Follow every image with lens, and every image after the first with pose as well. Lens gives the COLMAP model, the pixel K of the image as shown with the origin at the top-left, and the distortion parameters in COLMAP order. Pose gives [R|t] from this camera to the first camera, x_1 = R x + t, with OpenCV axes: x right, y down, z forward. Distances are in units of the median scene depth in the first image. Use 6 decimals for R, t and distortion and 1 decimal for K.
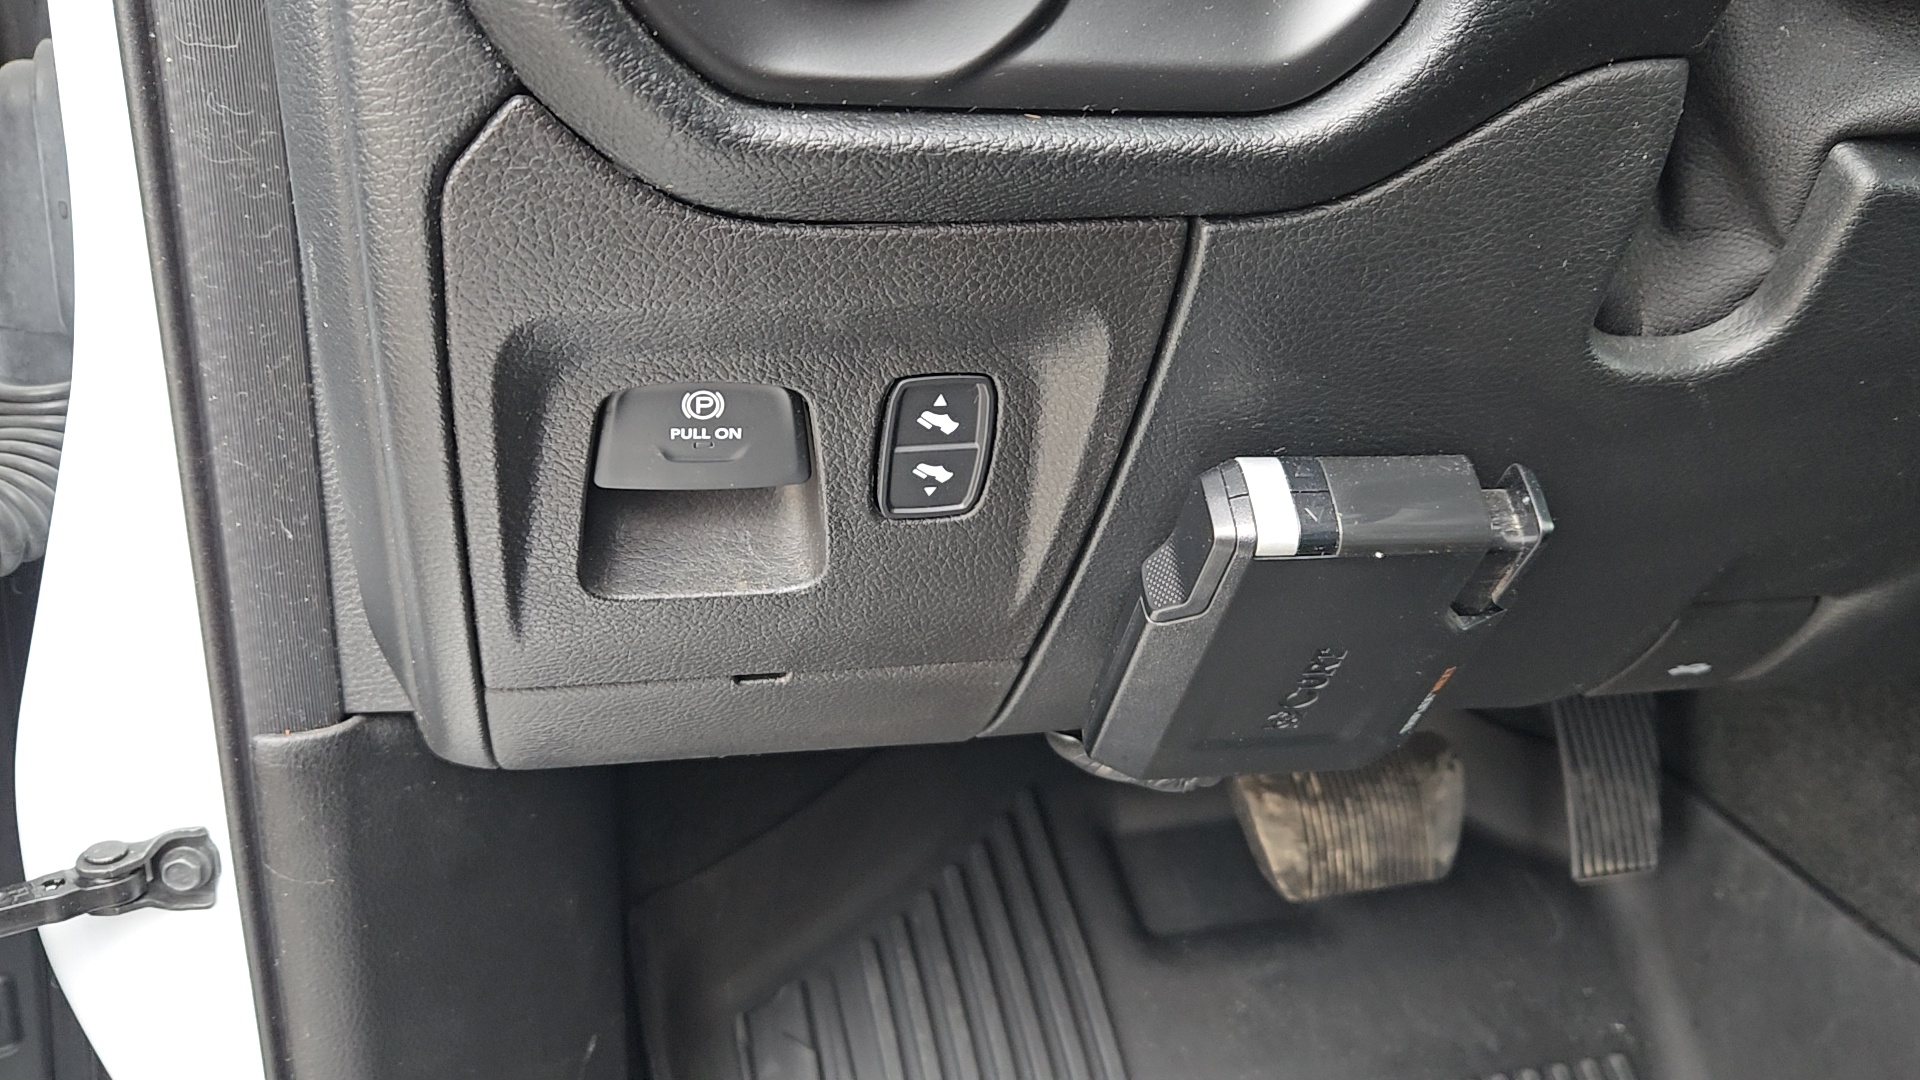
lens RADIAL K [[1596.2, 0, 953.8], [0, 1596.2, 547.0], [0, 0, 1]] dist [-0.007850, -0.002286]
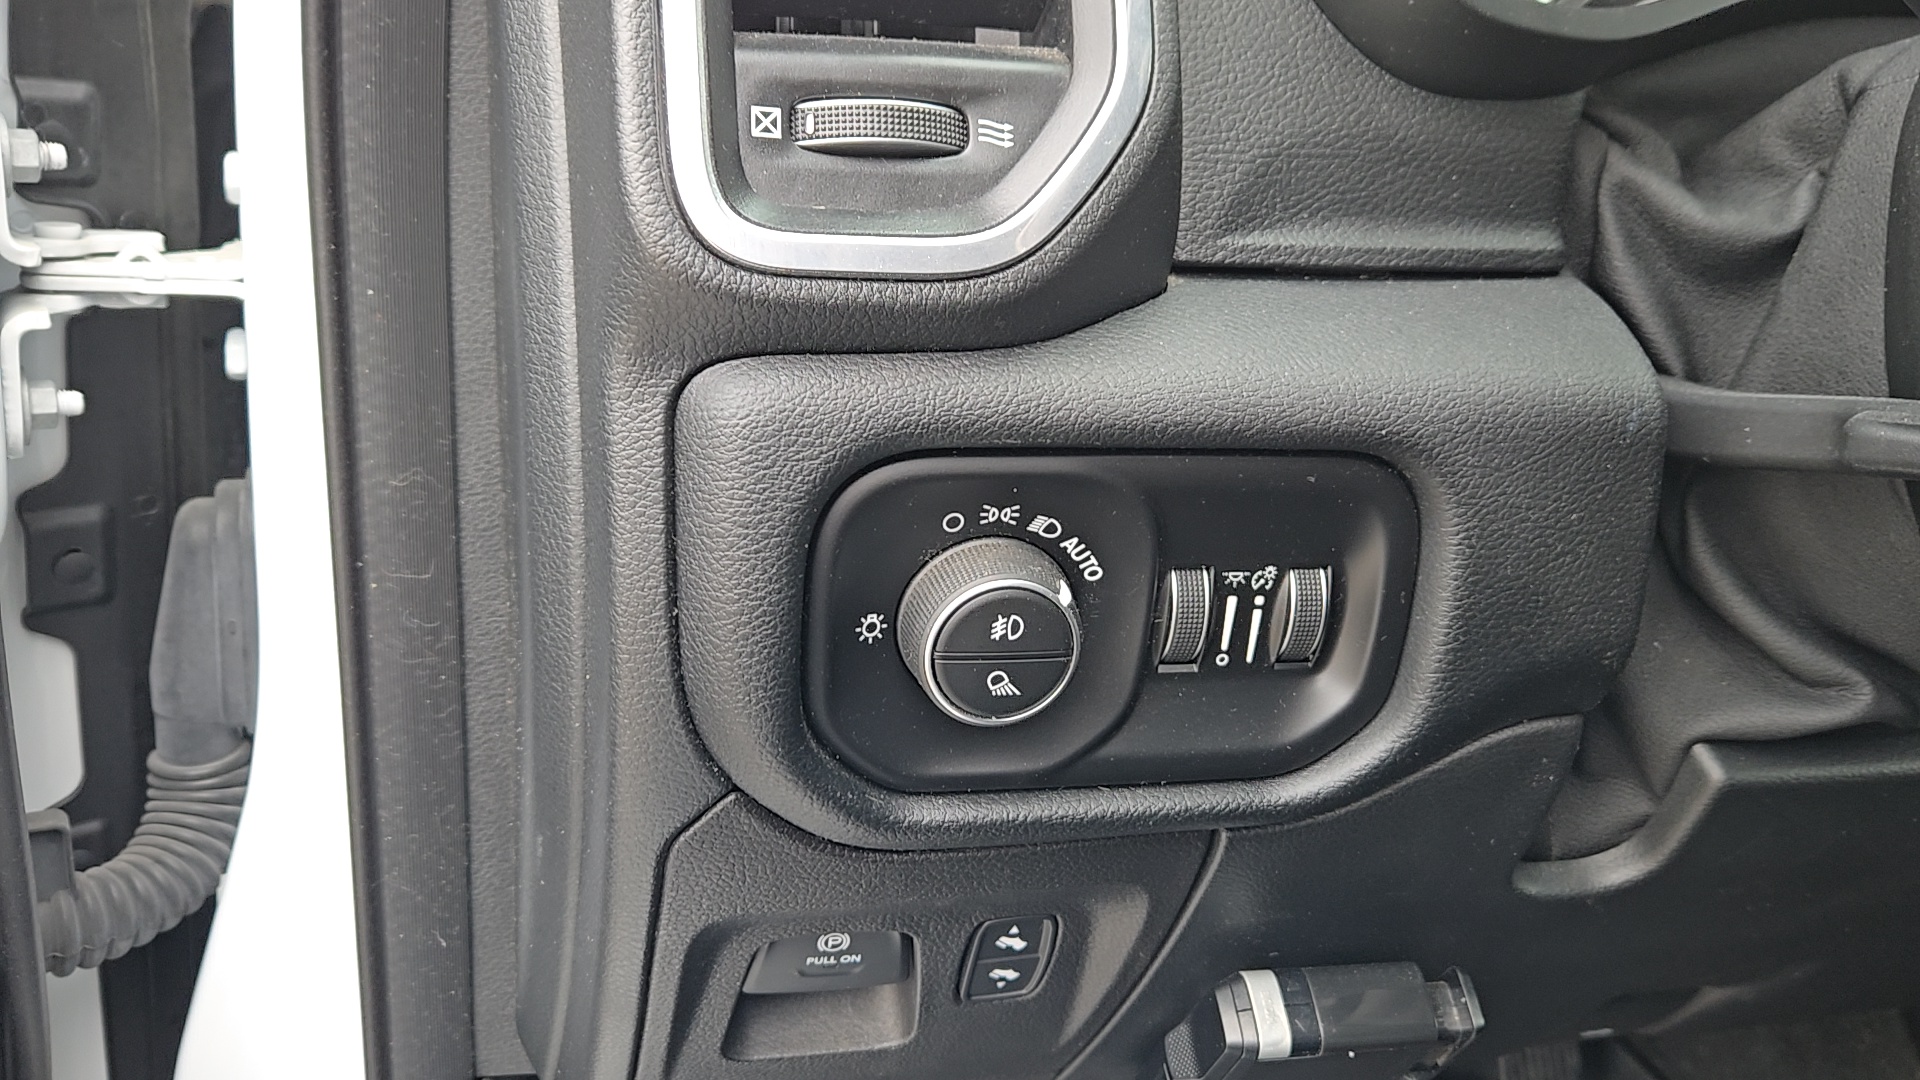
lens RADIAL K [[1596.2, 0, 953.8], [0, 1596.2, 547.0], [0, 0, 1]] dist [-0.007850, -0.002286]
pose [[0.999252, 0.012556, 0.036589, -0.108152], [-0.011025, 0.999067, -0.041750, -0.345712], [-0.037079, 0.041315, 0.998458, -0.296548]]
